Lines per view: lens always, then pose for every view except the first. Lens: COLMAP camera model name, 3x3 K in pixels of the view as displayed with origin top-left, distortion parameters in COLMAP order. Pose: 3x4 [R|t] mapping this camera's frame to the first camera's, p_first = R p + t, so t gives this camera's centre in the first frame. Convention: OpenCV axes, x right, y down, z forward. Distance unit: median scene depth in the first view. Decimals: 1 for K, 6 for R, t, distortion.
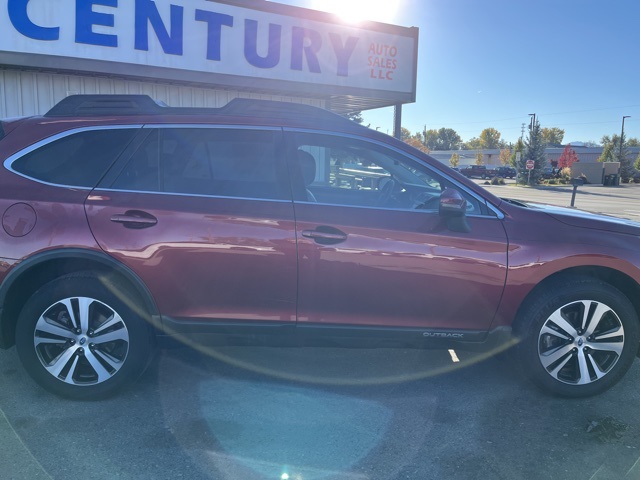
lens RADIAL K [[483.1, 0, 319.8], [0, 483.1, 234.0], [0, 0, 1]] dist [0.065653, -0.087490]
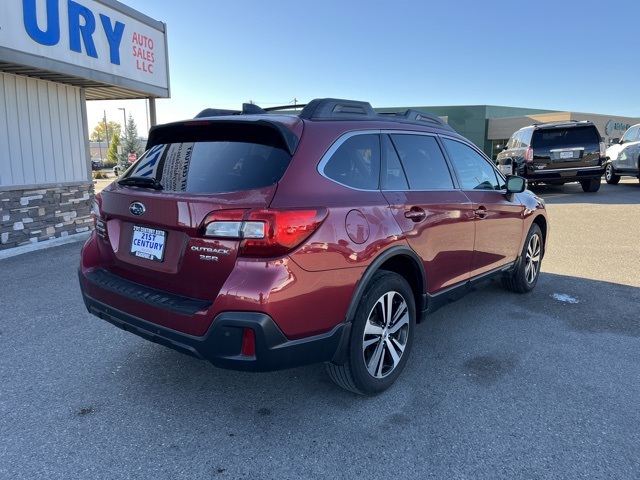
lens RADIAL K [[483.1, 0, 316.6], [0, 483.1, 236.2], [0, 0, 1]] dist [0.065653, -0.087490]
pose [[0.667891, -0.134704, 0.731968, -1.260783], [0.121559, 0.990022, 0.071276, -0.081262], [-0.734265, 0.041373, 0.677601, 0.365103]]
